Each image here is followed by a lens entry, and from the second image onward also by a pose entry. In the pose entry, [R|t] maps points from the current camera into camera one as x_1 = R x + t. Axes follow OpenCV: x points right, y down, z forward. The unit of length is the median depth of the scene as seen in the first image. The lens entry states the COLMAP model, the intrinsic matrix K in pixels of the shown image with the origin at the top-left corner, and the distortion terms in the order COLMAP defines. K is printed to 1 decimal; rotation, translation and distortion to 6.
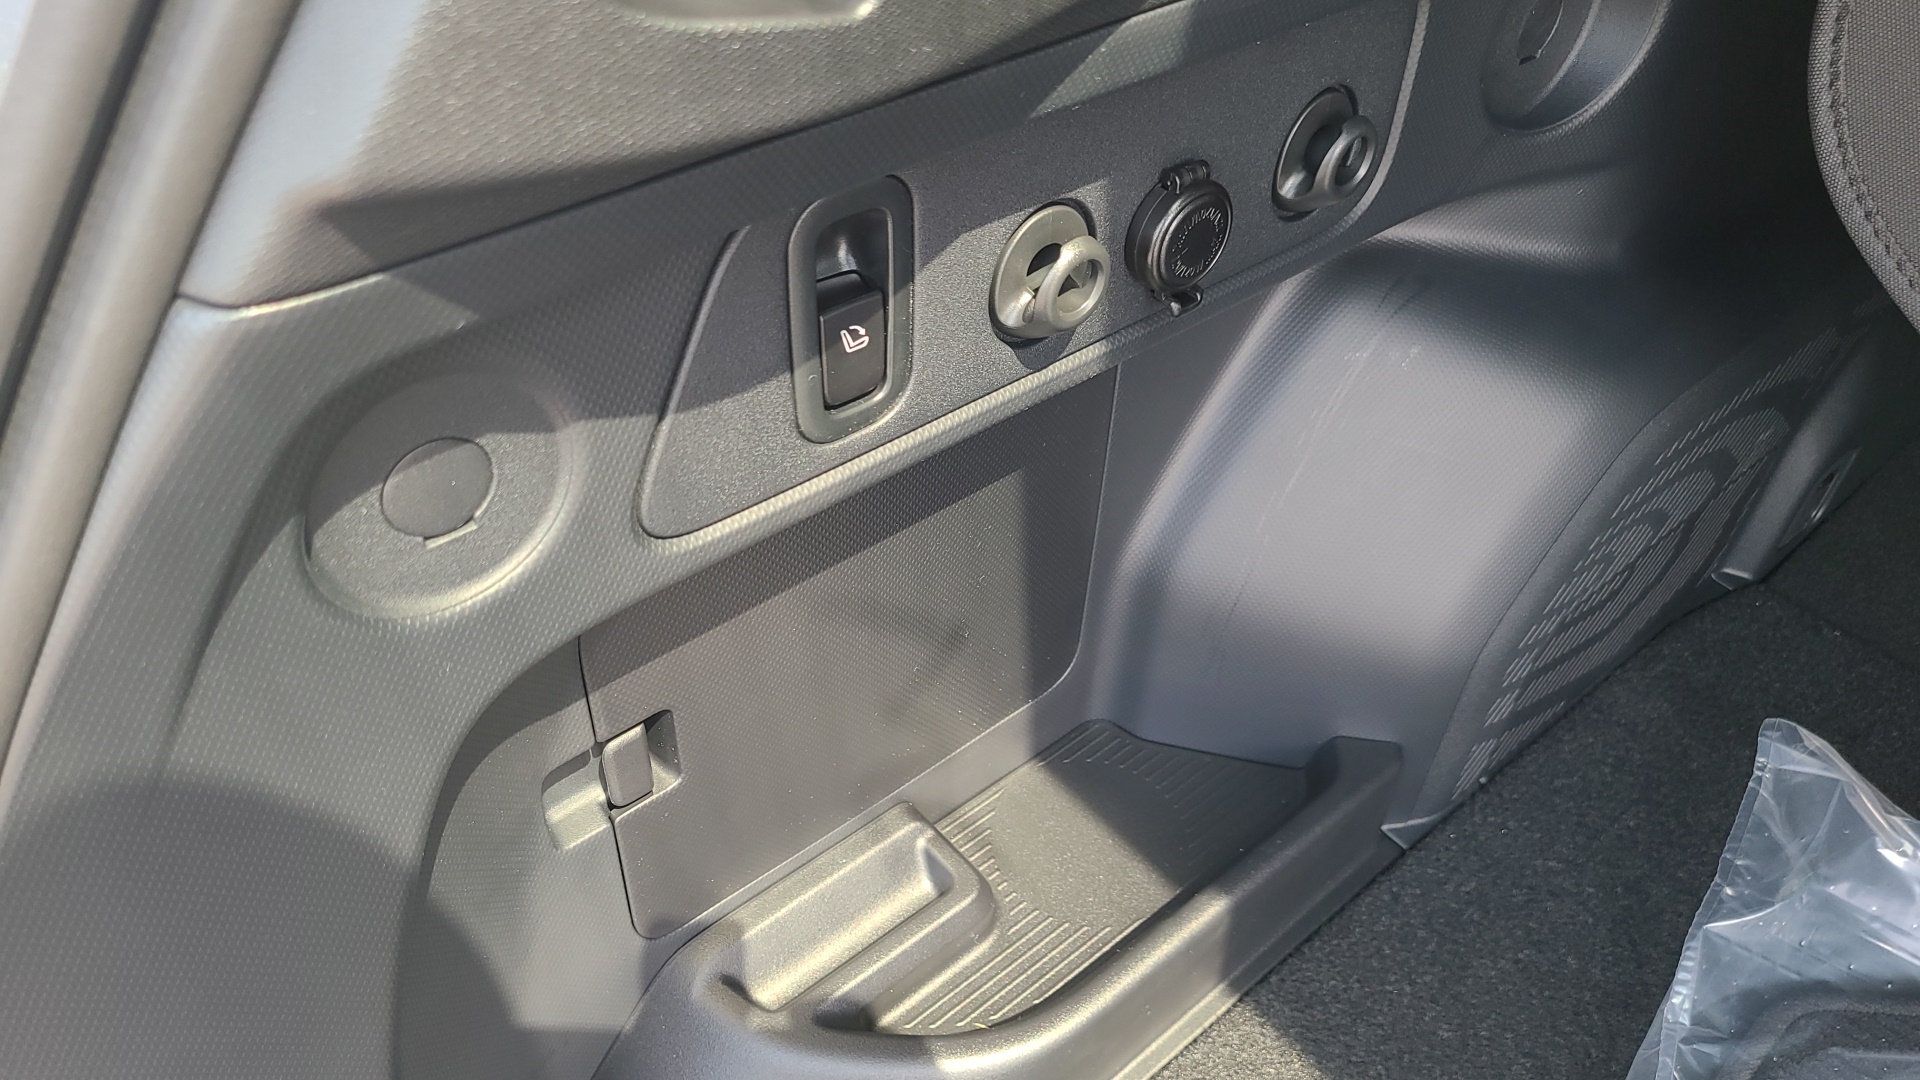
lens RADIAL K [[1450.8, 0, 951.0], [0, 1450.8, 539.1], [0, 0, 1]] dist [0.061330, -0.045757]
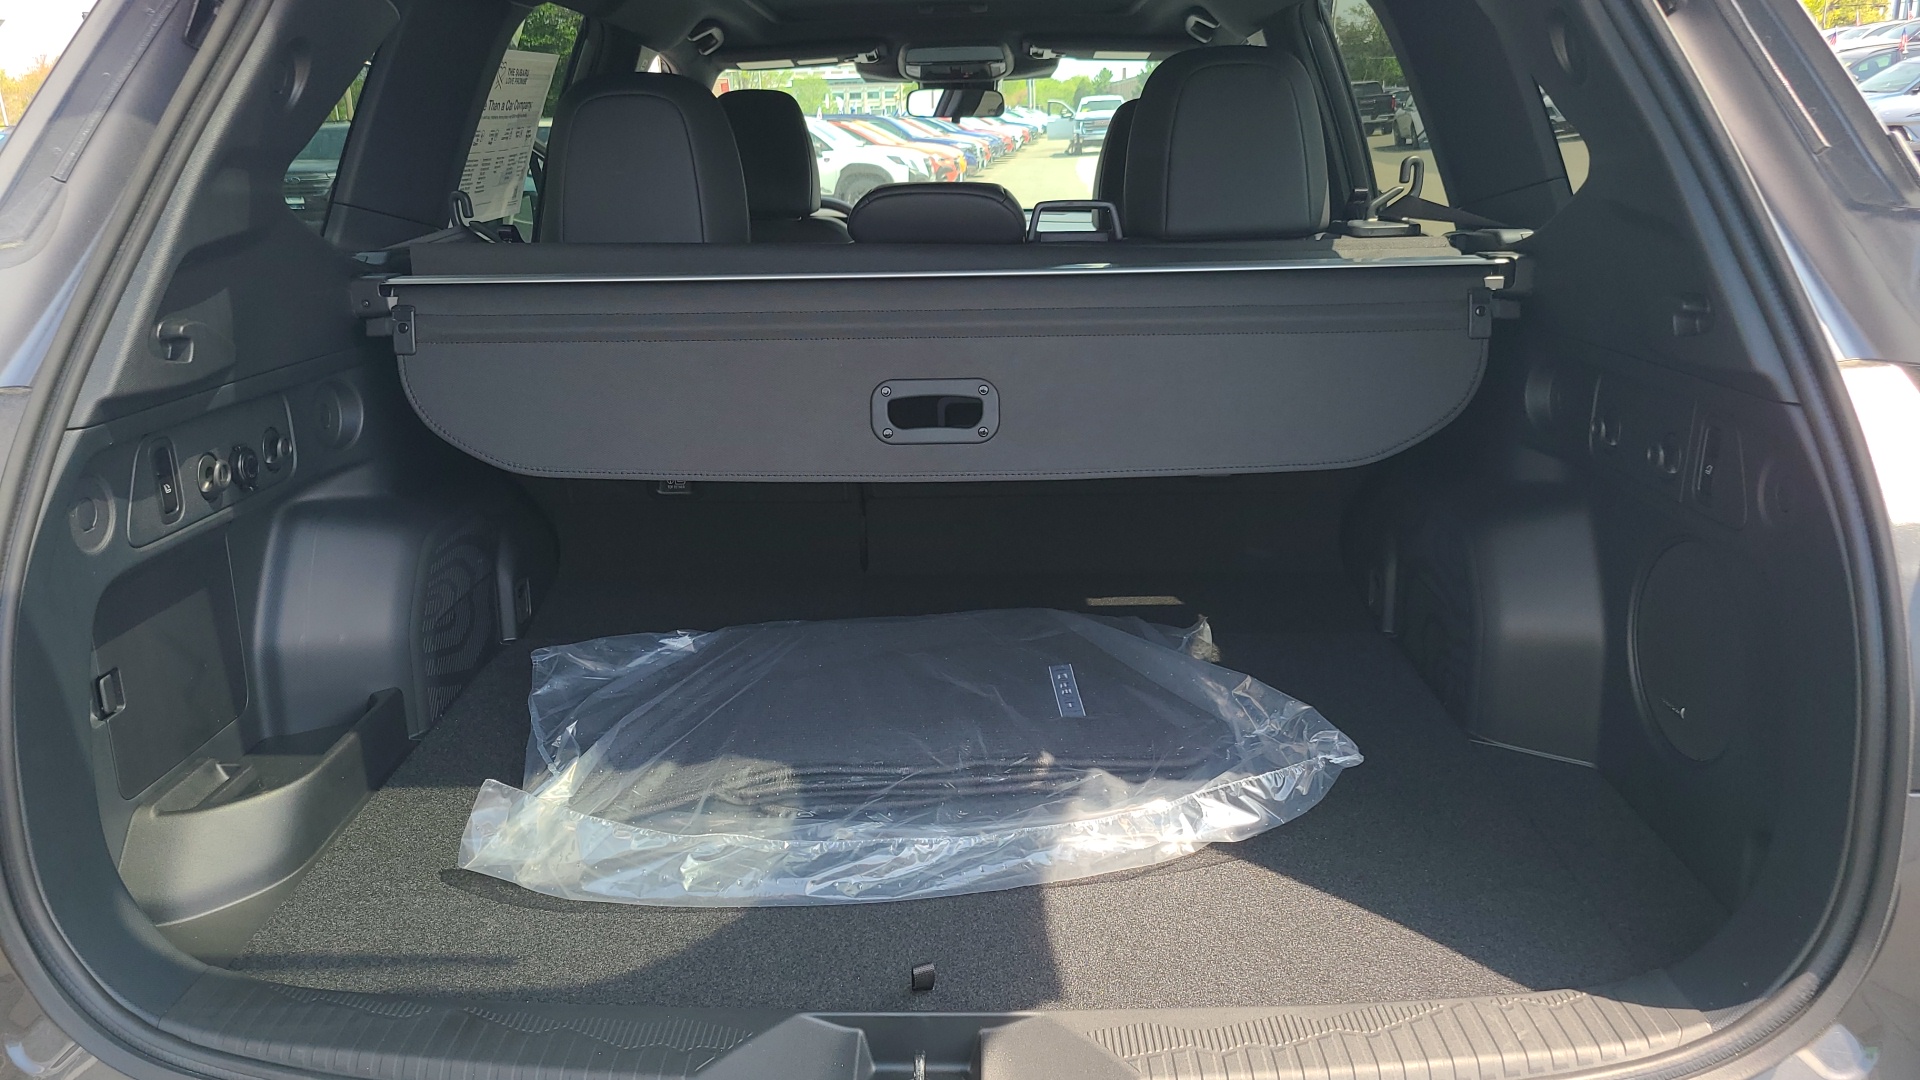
lens RADIAL K [[1450.8, 0, 949.1], [0, 1450.8, 538.1], [0, 0, 1]] dist [0.061330, -0.045757]
pose [[0.668642, -0.237047, 0.704788, -1.148238], [0.529881, 0.816858, -0.227965, 1.515014], [-0.521674, 0.525881, 0.671793, -1.946915]]
